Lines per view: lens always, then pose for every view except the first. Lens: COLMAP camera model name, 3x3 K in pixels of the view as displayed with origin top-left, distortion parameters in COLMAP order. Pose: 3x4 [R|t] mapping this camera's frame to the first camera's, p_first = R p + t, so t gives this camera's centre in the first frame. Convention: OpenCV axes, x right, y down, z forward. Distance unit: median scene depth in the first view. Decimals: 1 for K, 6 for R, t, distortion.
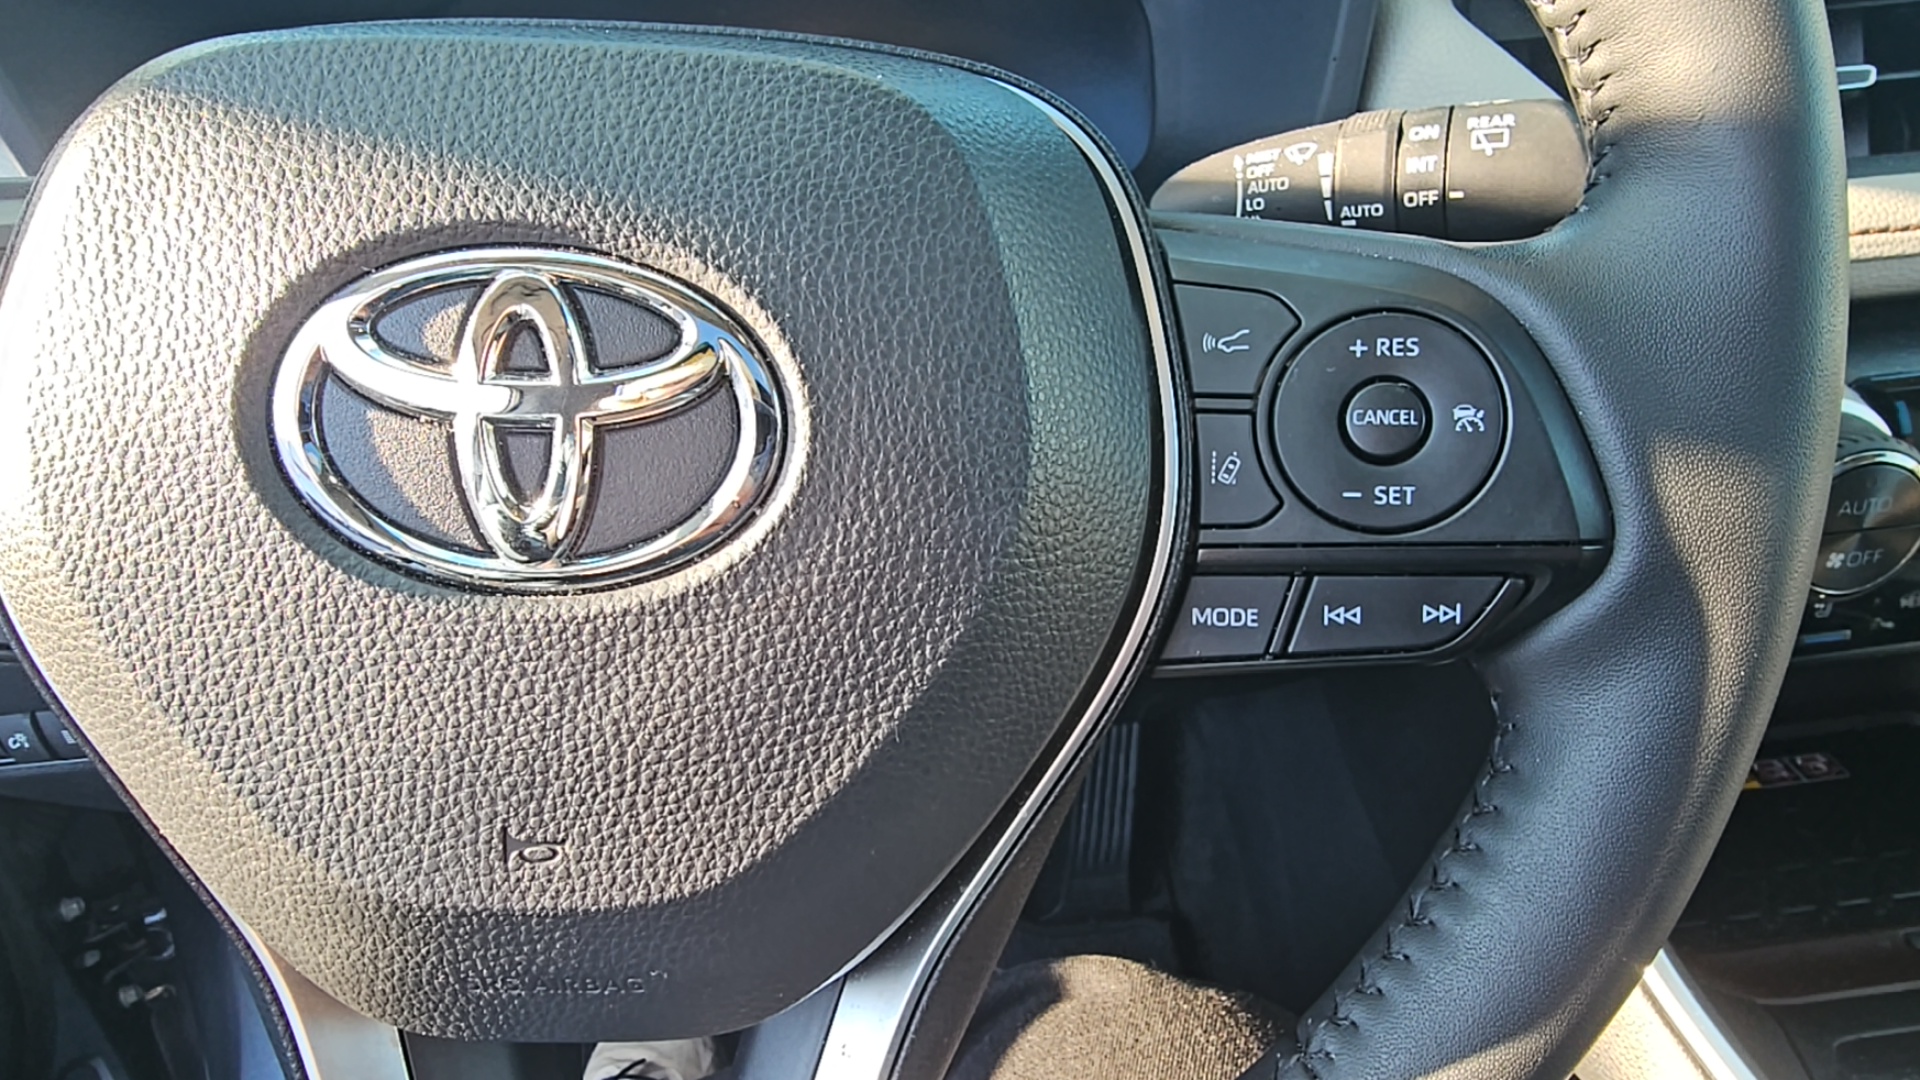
lens RADIAL K [[1130.6, 0, 988.8], [0, 1130.6, 557.6], [0, 0, 1]] dist [0.005176, -0.006285]
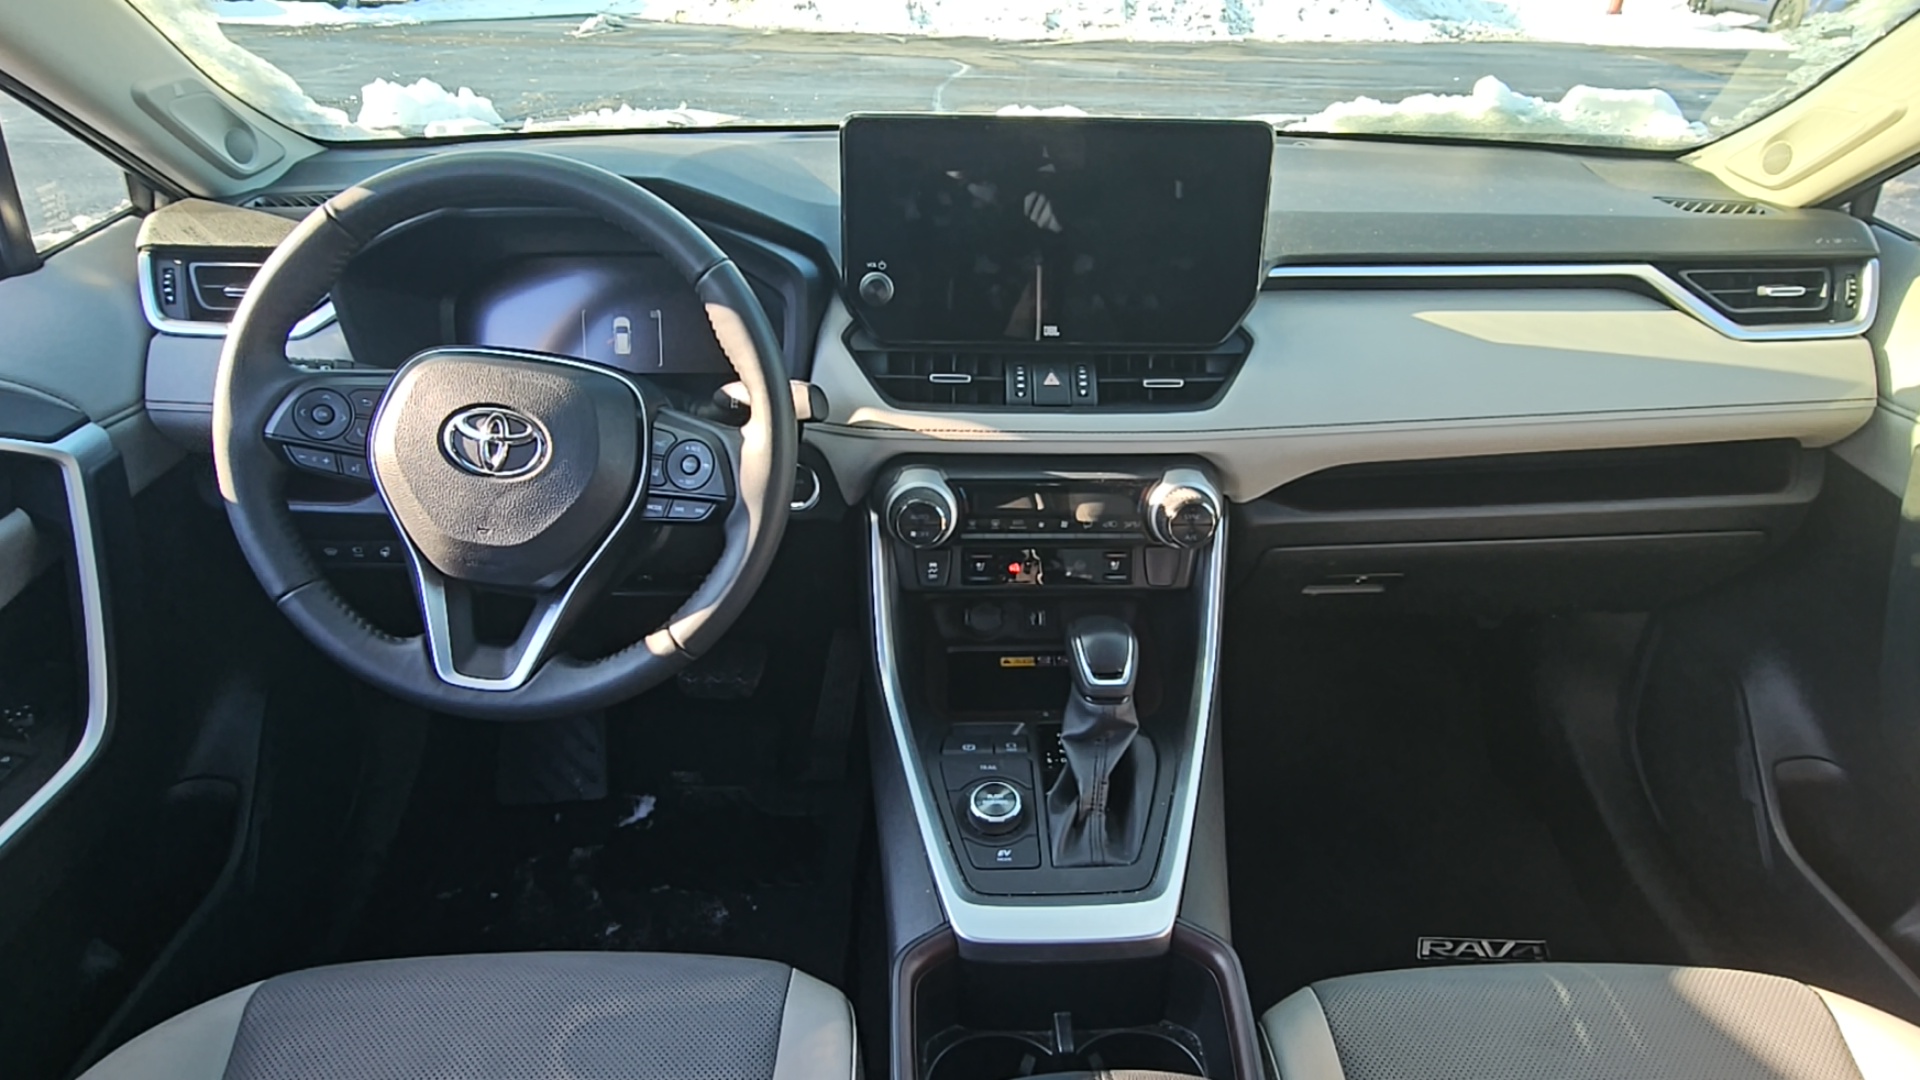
lens RADIAL K [[1130.6, 0, 979.0], [0, 1130.6, 548.9], [0, 0, 1]] dist [0.005176, -0.006285]
pose [[0.993586, 0.113068, 0.001714, 1.721822], [-0.112660, 0.991079, -0.071199, 0.448778], [-0.009749, 0.070549, 0.997461, -3.882861]]
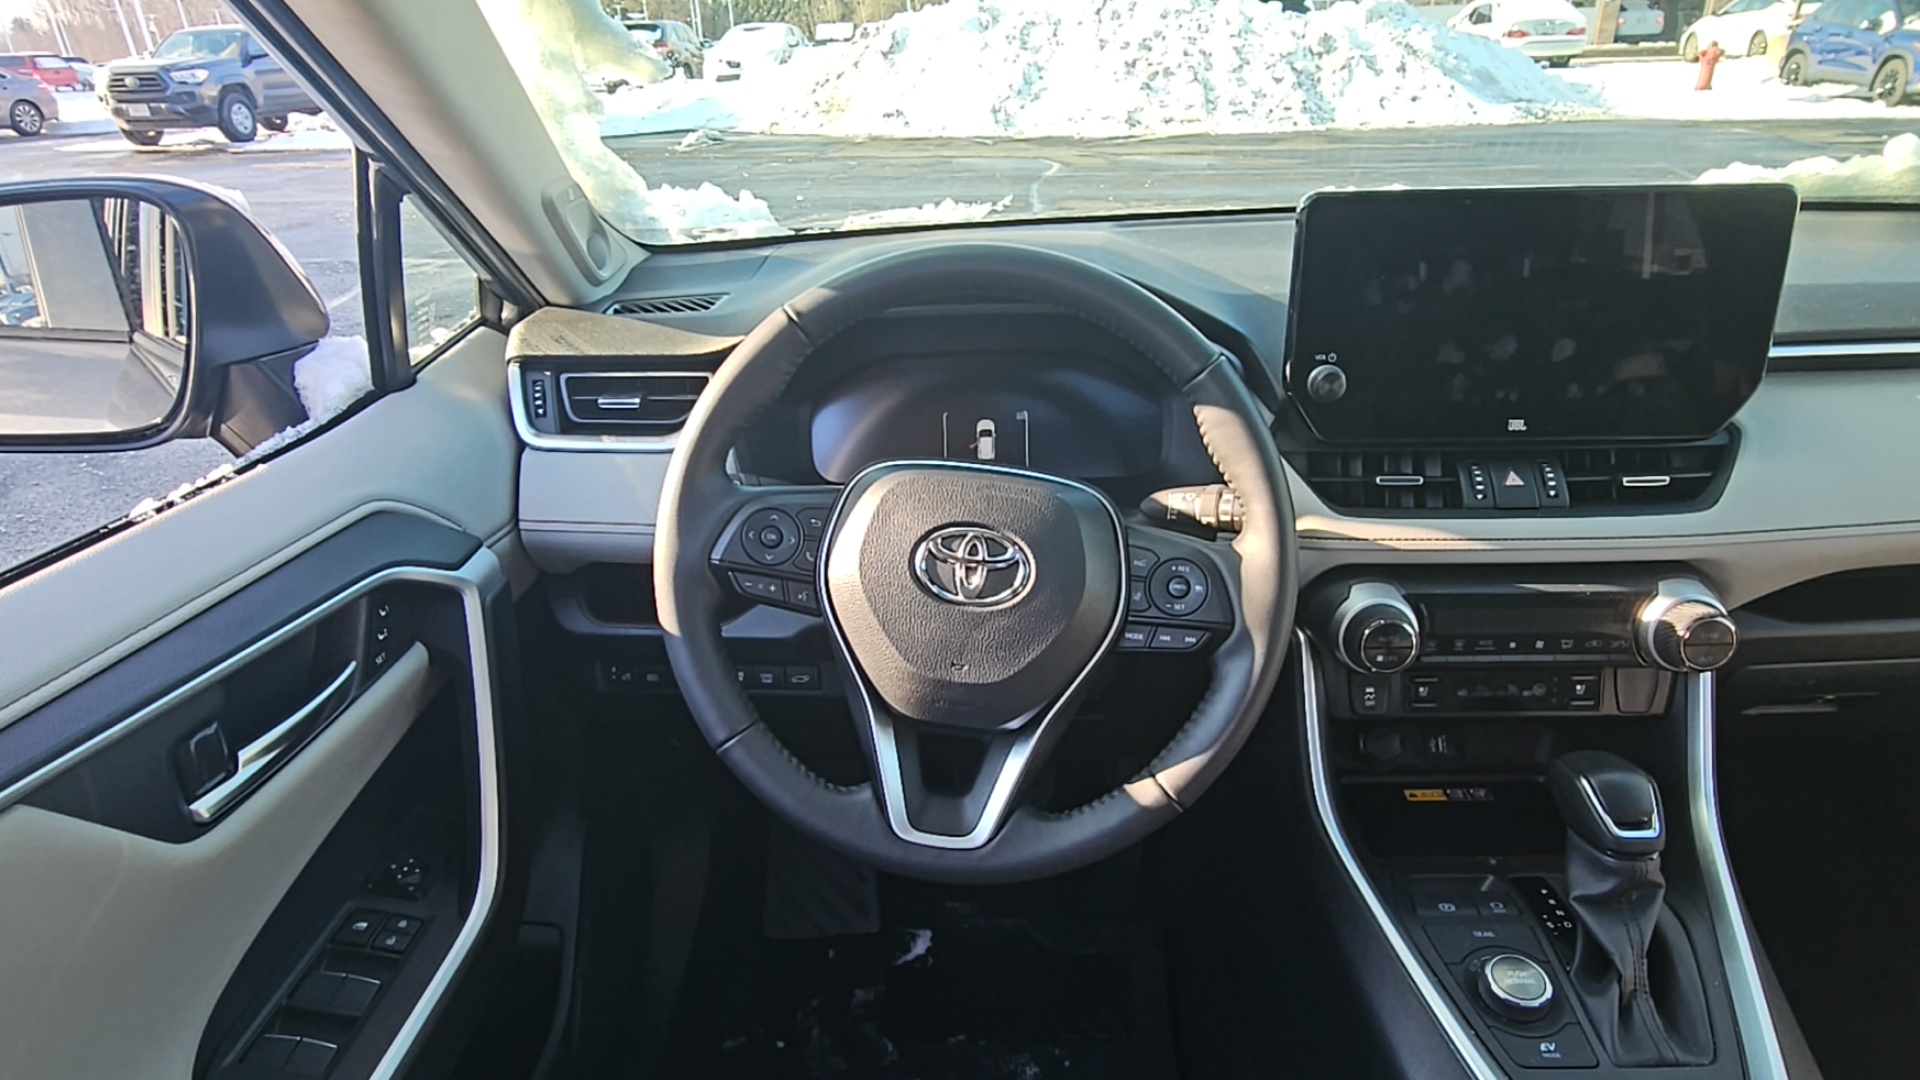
lens RADIAL K [[1130.6, 0, 982.3], [0, 1130.6, 546.3], [0, 0, 1]] dist [0.005176, -0.006285]
pose [[0.992501, 0.098205, -0.072789, -0.052665], [-0.107789, 0.983950, -0.142211, 0.415089], [0.057655, 0.148991, 0.987156, -3.283781]]
